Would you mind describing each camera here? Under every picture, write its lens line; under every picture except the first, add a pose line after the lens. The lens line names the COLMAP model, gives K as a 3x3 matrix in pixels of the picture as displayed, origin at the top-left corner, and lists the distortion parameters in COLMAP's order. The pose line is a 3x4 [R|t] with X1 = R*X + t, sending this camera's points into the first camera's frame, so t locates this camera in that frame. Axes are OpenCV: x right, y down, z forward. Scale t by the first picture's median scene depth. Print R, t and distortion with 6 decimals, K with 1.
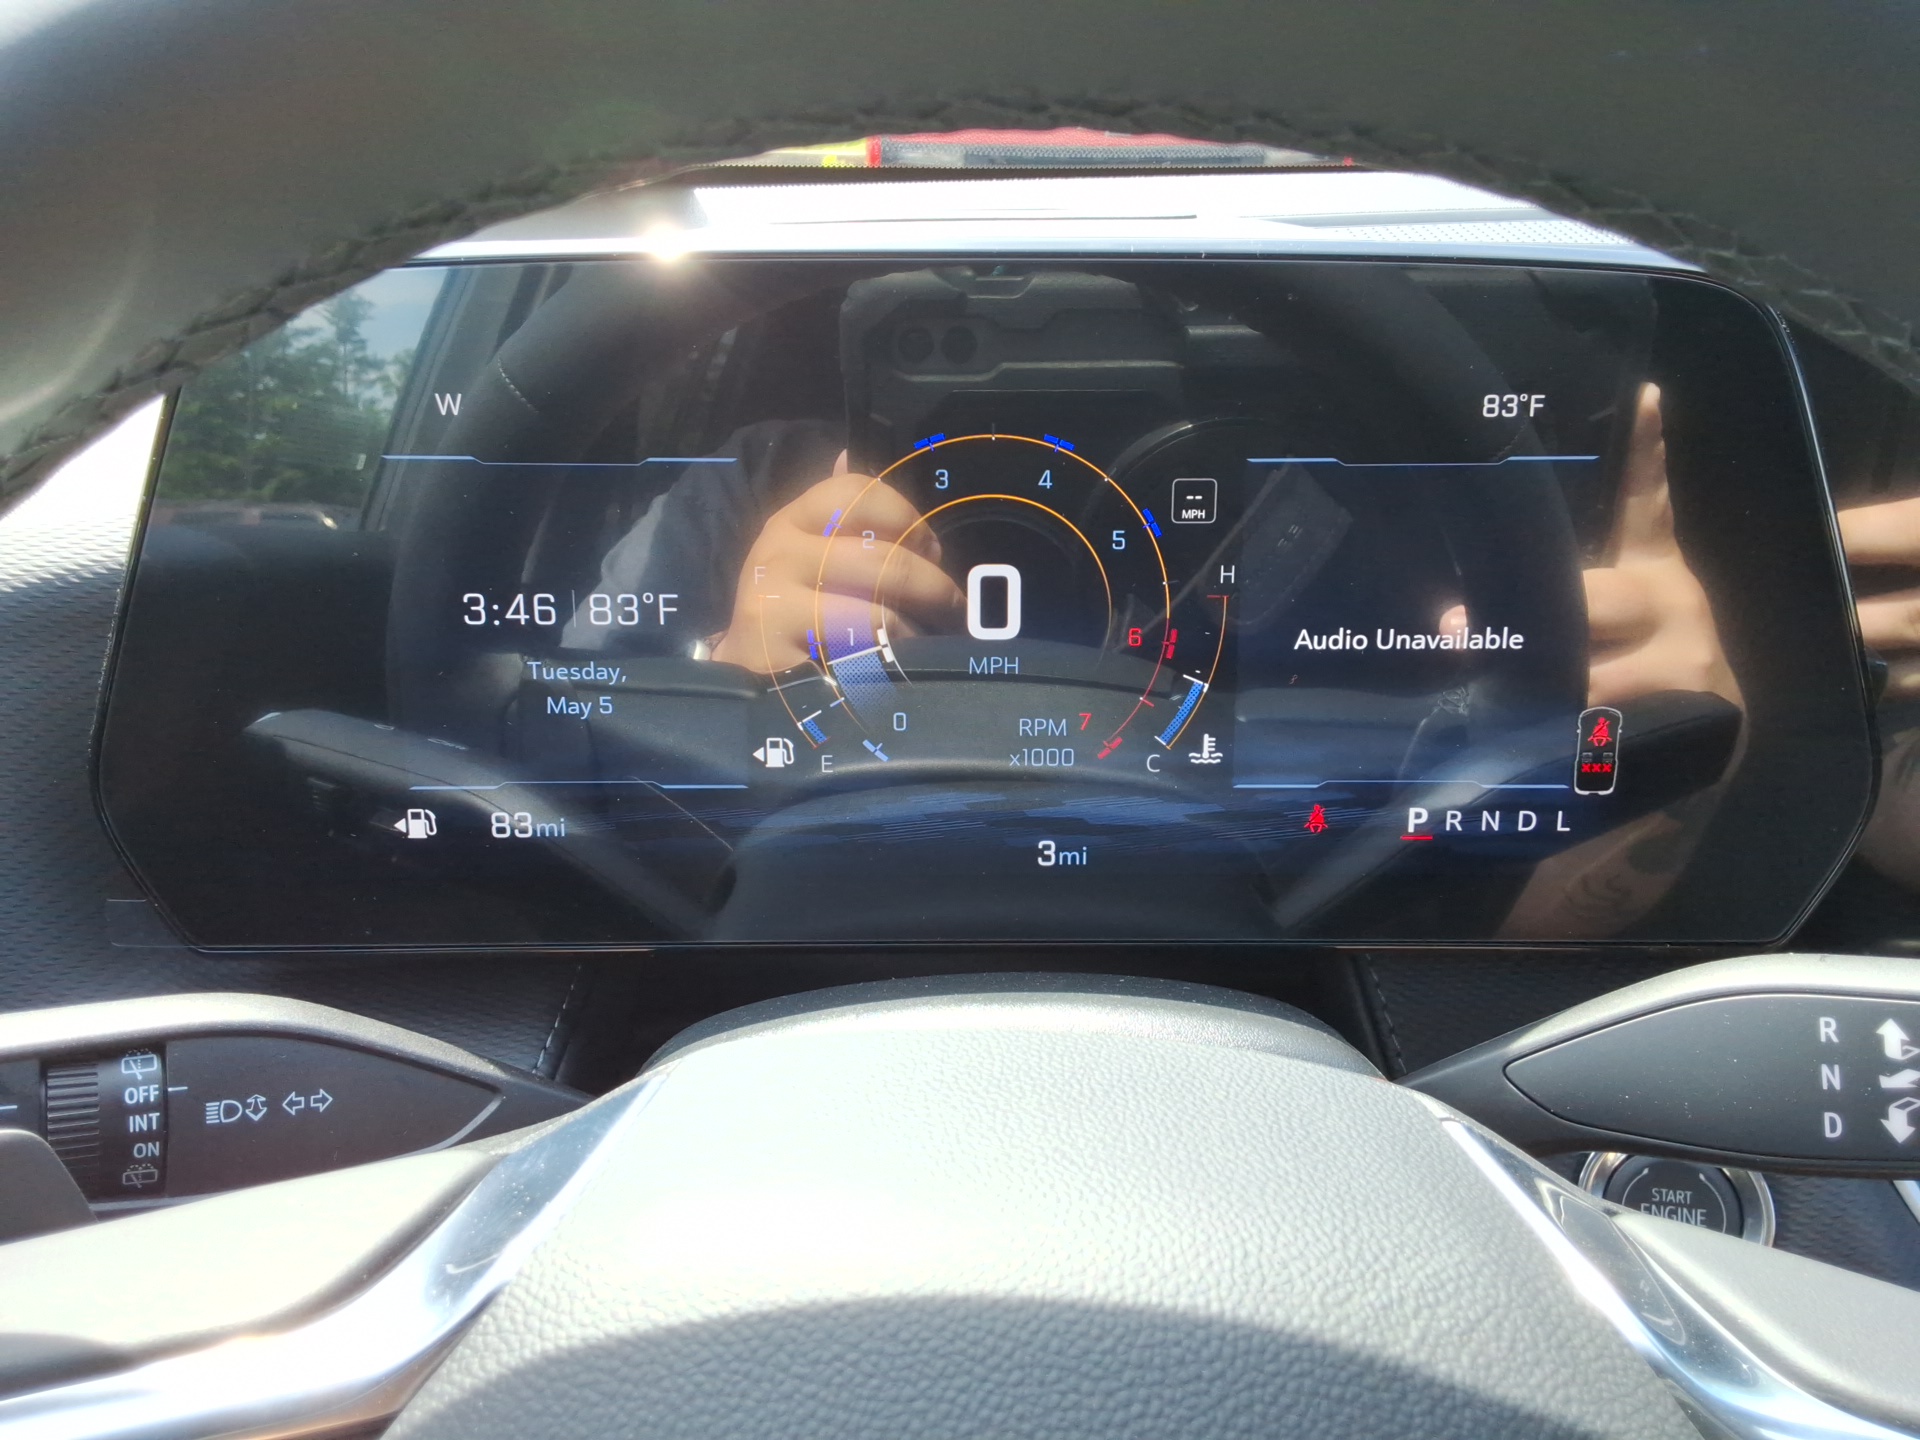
lens RADIAL K [[1545.7, 0, 972.7], [0, 1545.7, 709.8], [0, 0, 1]] dist [0.097508, -0.162881]
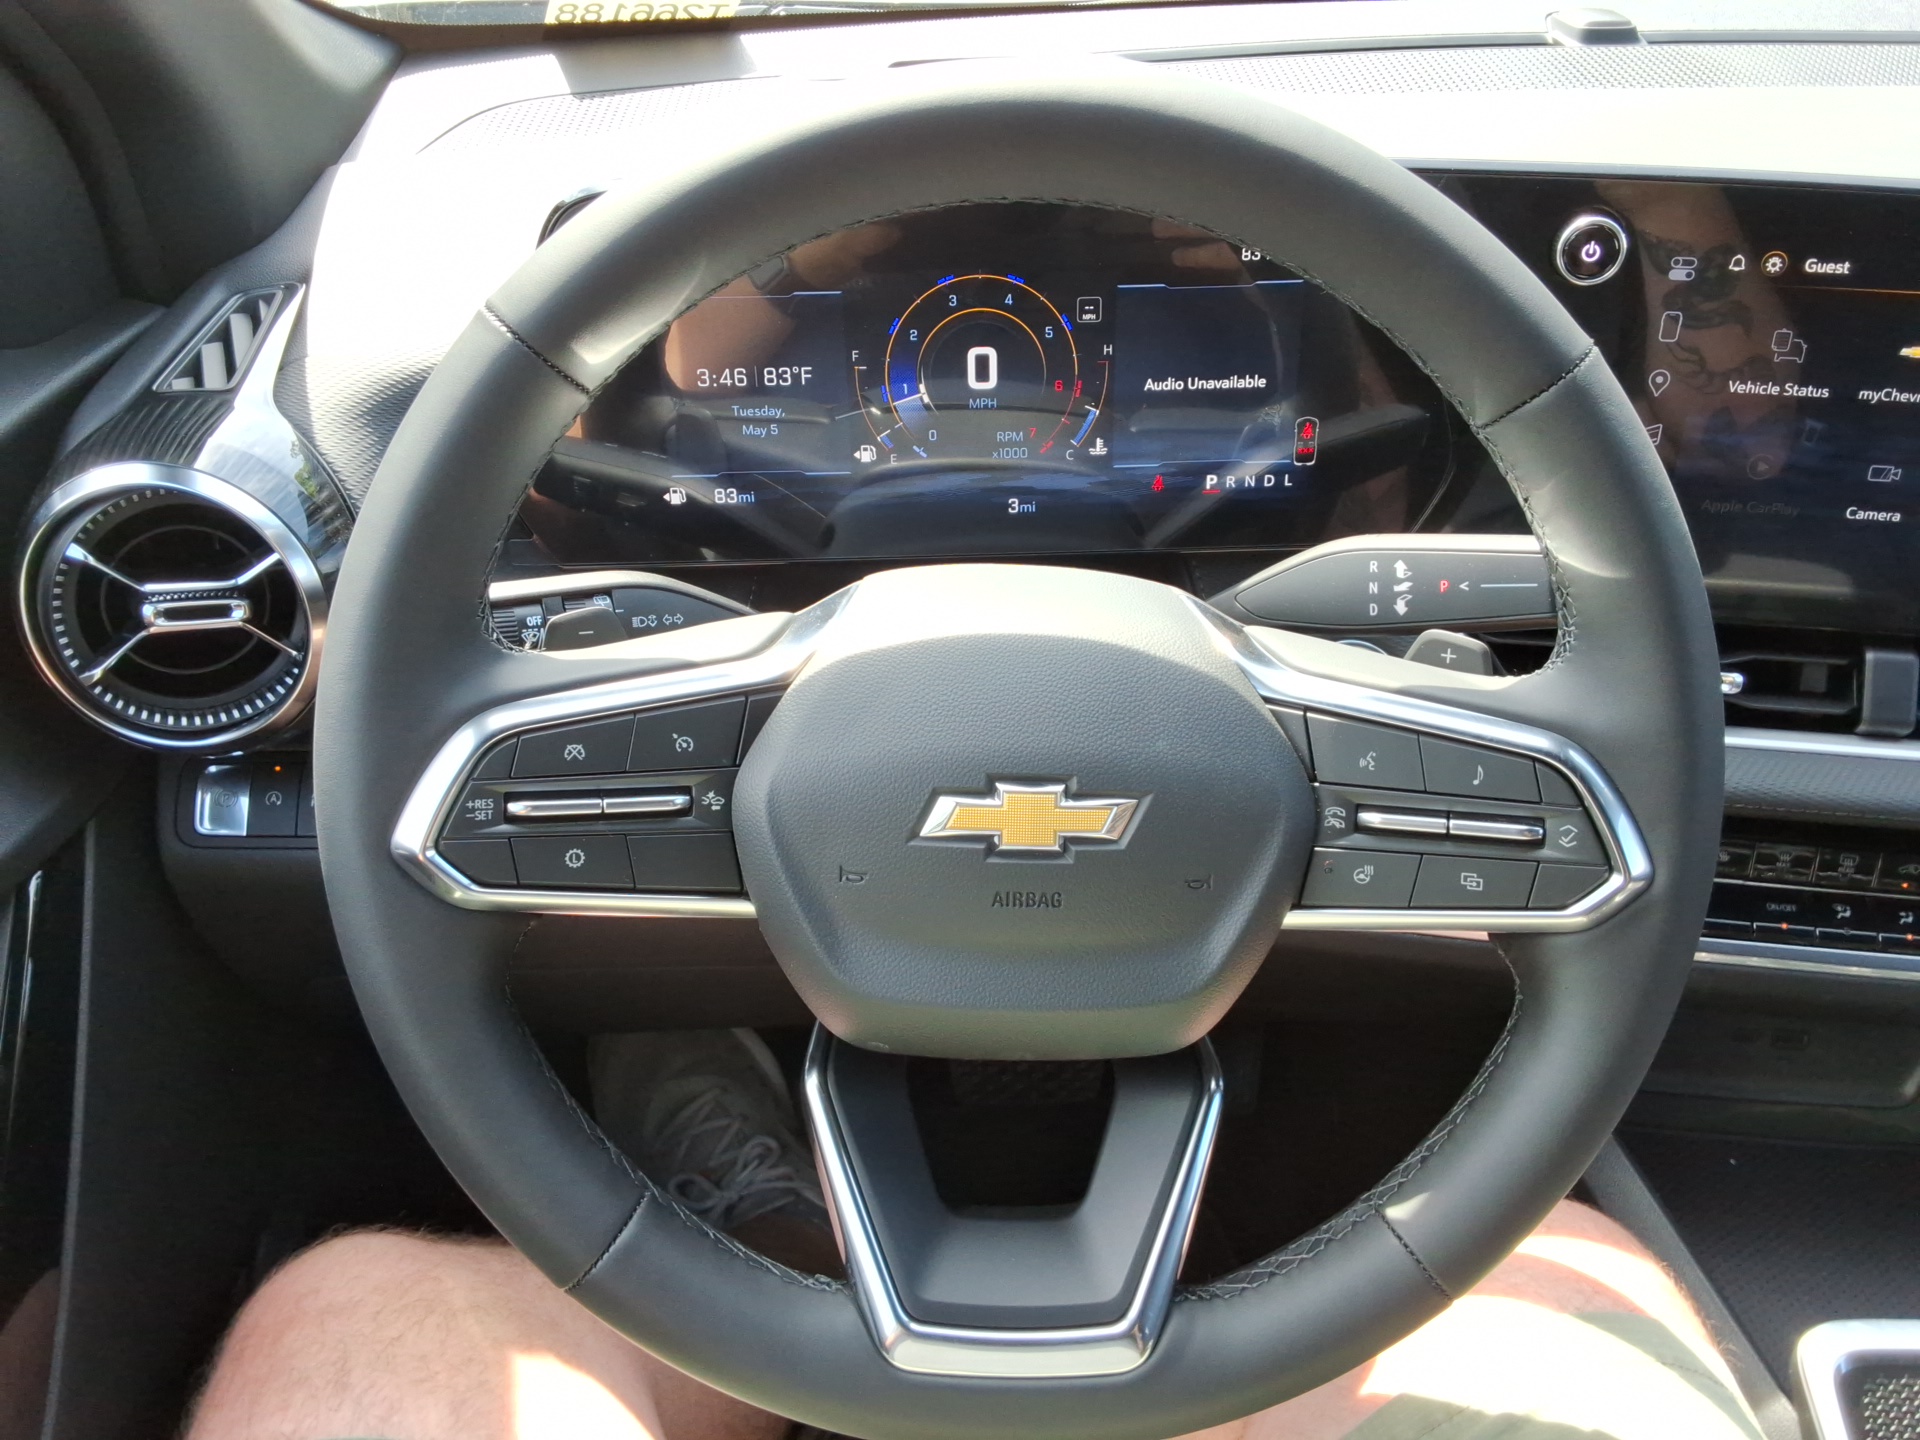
lens RADIAL K [[1600.5, 0, 960.0], [0, 1600.5, 720.0], [0, 0, 1]] dist [0.151474, -0.246628]
pose [[0.999532, -0.026022, 0.016103, -0.055087], [0.022737, 0.983712, 0.178309, 0.000298], [-0.020481, -0.177860, 0.983843, -0.969423]]
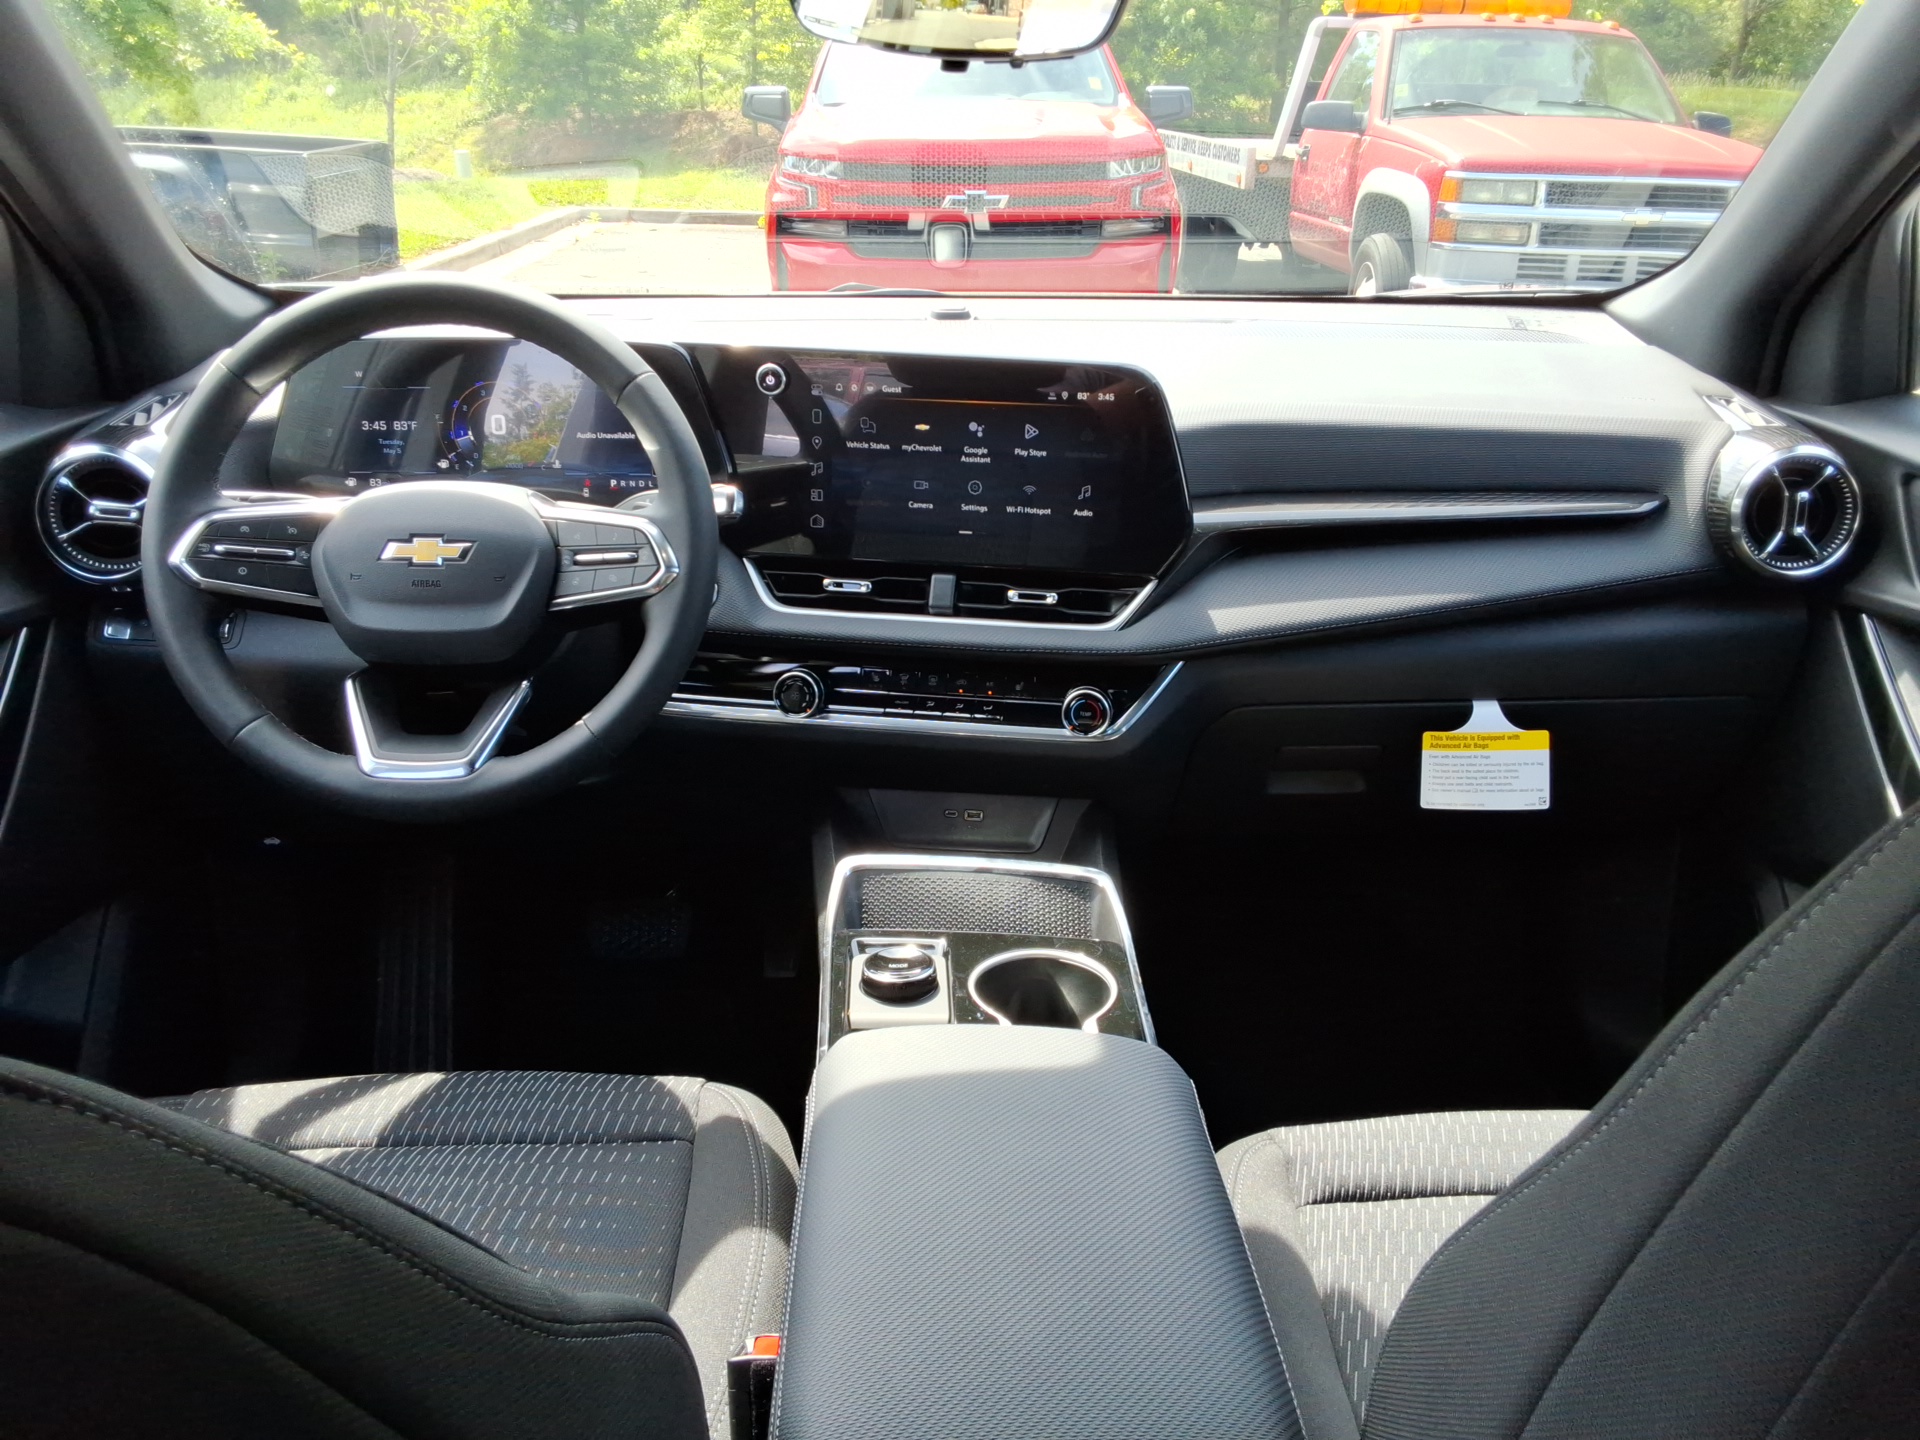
lens RADIAL K [[1545.7, 0, 972.7], [0, 1545.7, 709.8], [0, 0, 1]] dist [0.097508, -0.162881]
pose [[0.999730, -0.006066, 0.022412, 1.143810], [0.006840, 0.999378, -0.034593, 0.812664], [-0.022188, 0.034737, 0.999150, -3.009057]]
